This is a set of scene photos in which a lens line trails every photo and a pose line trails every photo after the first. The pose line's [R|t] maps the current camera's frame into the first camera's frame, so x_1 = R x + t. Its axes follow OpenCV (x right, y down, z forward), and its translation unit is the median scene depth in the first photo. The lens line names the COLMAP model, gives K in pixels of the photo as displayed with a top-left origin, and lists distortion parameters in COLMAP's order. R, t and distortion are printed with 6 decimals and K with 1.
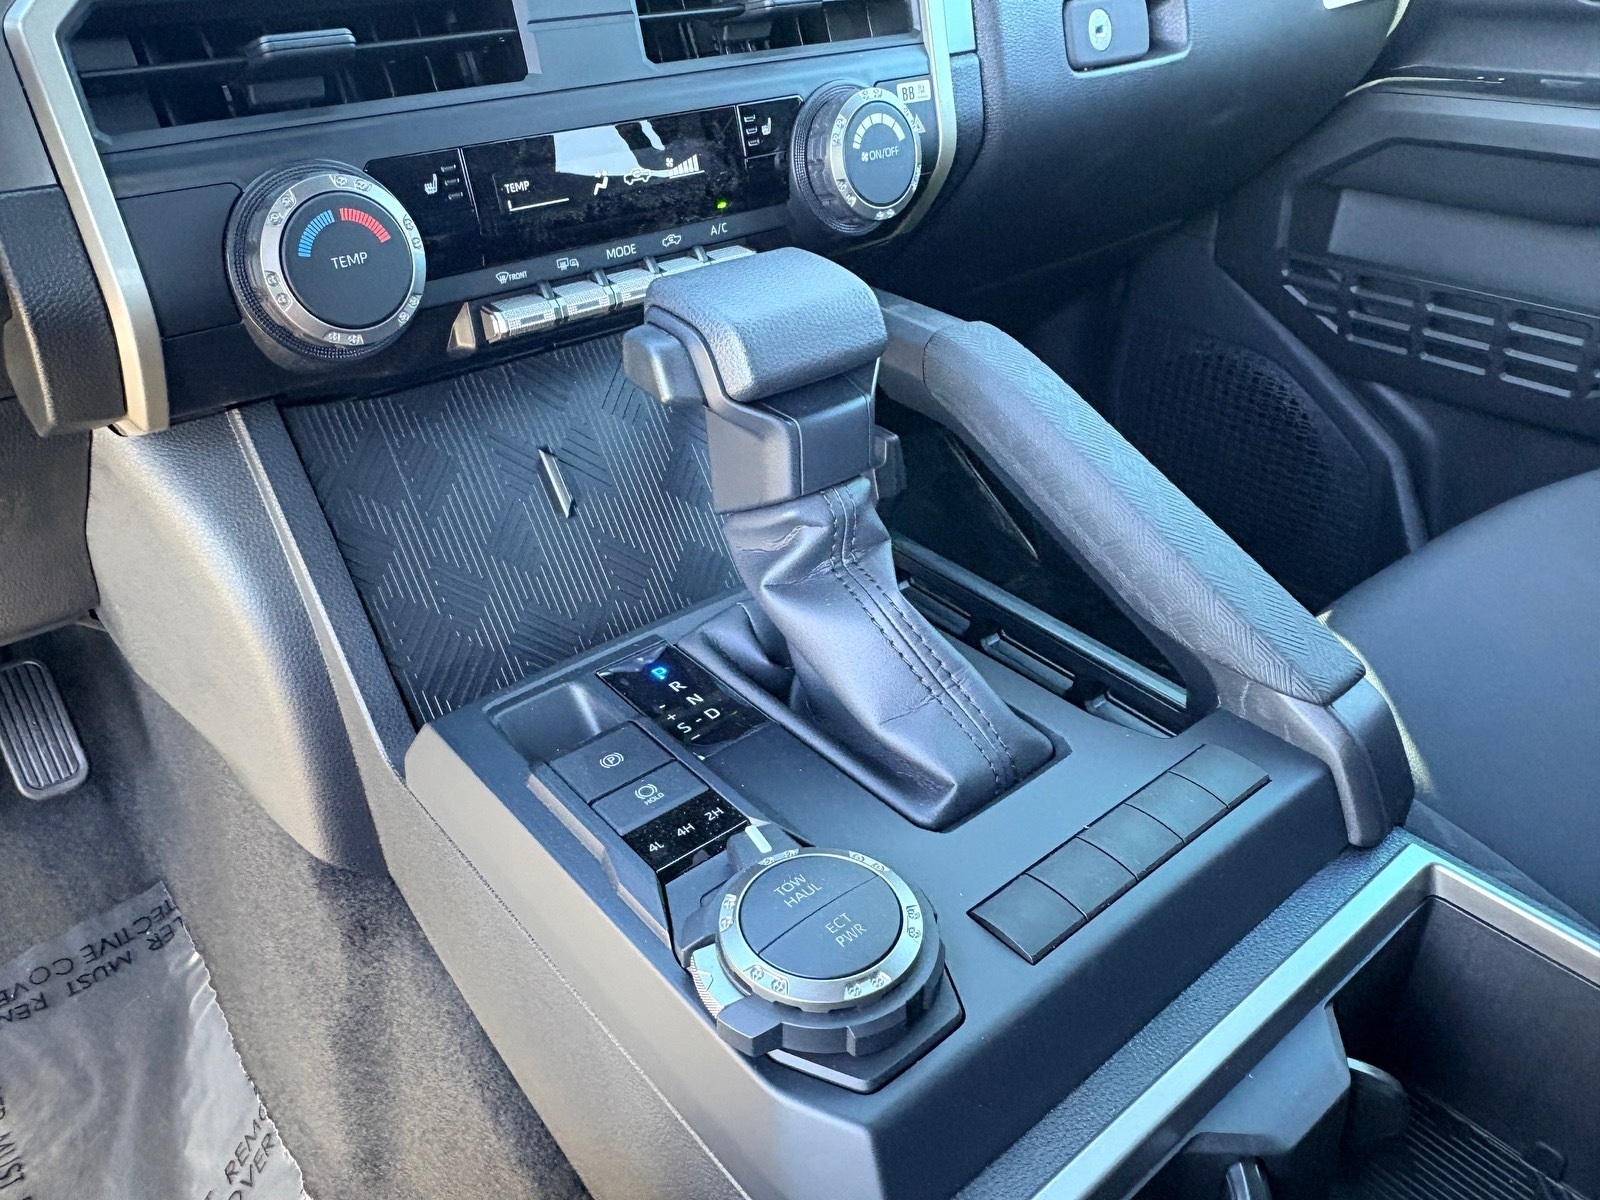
lens RADIAL K [[1162.2, 0, 748.1], [0, 1162.2, 599.7], [0, 0, 1]] dist [-0.003656, -0.008527]
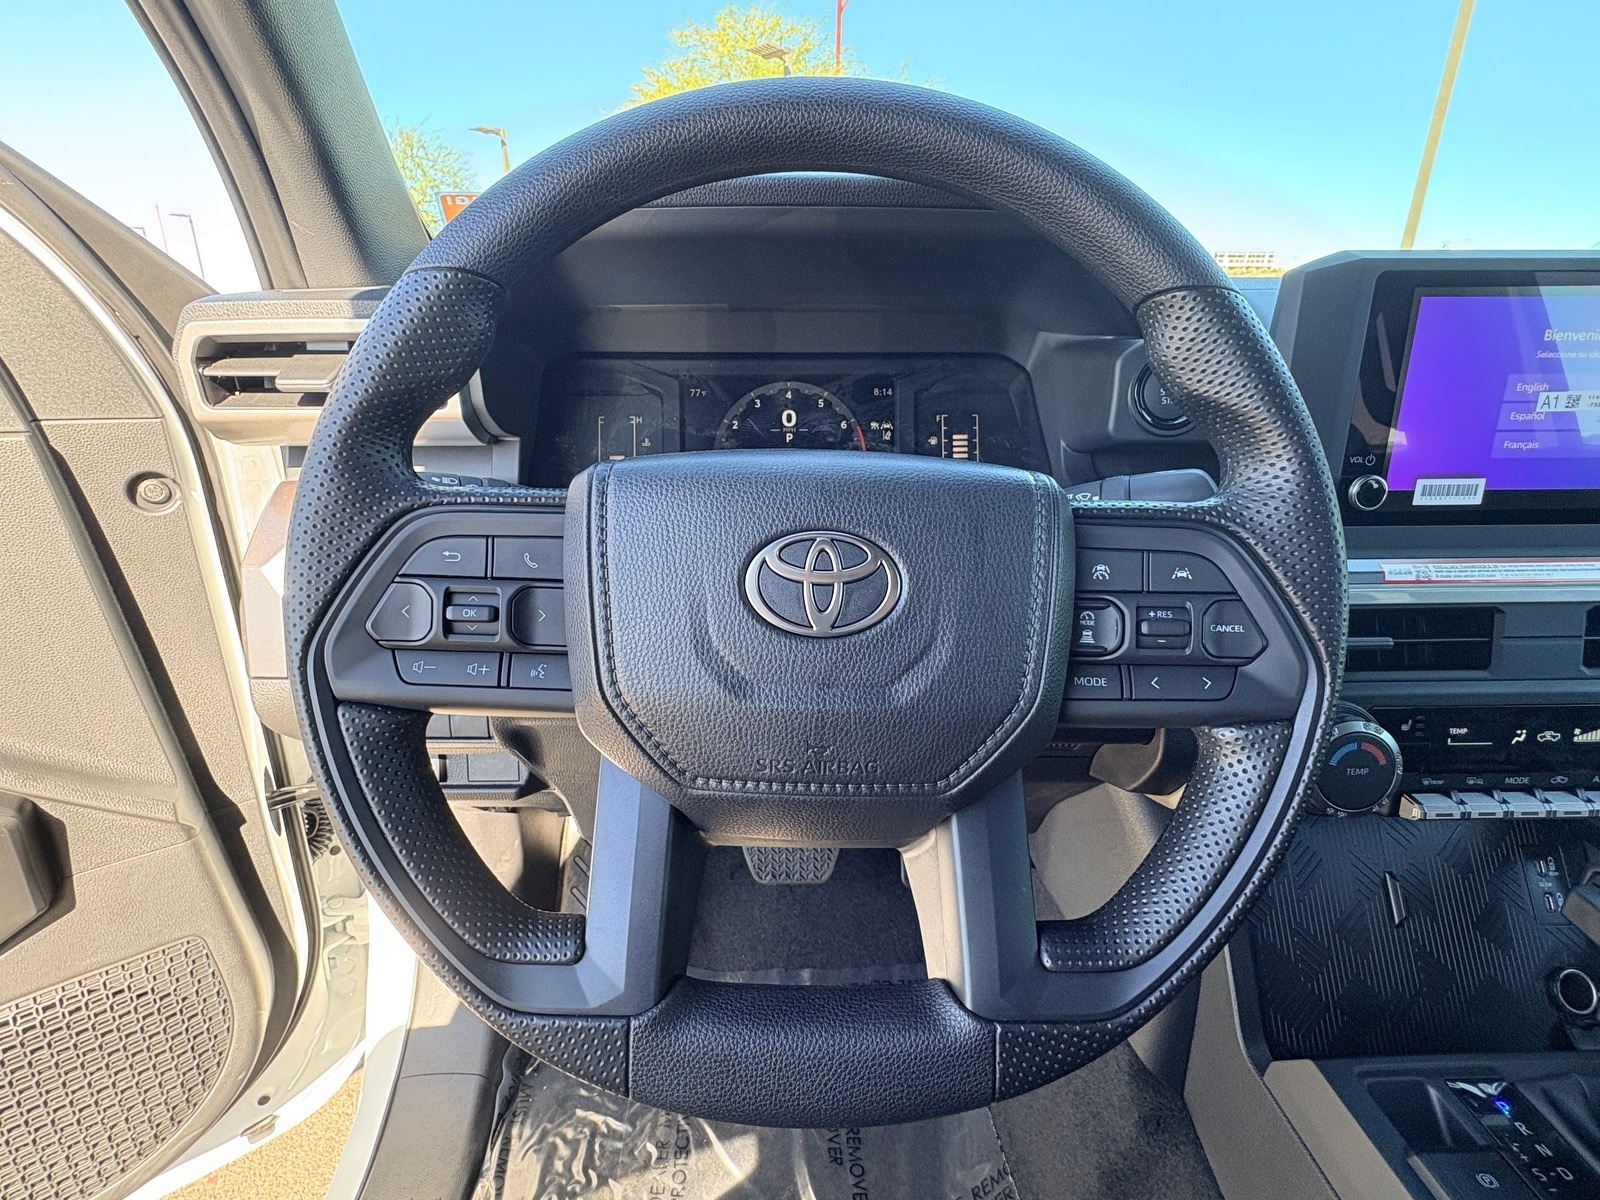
lens RADIAL K [[768.6, 0, 788.2], [0, 768.6, 597.1], [0, 0, 1]] dist [0.005510, -0.000911]
pose [[0.797967, 0.230877, -0.556727, -0.377073], [-0.335803, 0.937371, -0.092581, -0.131354], [0.500485, 0.260827, 0.825520, -0.321658]]
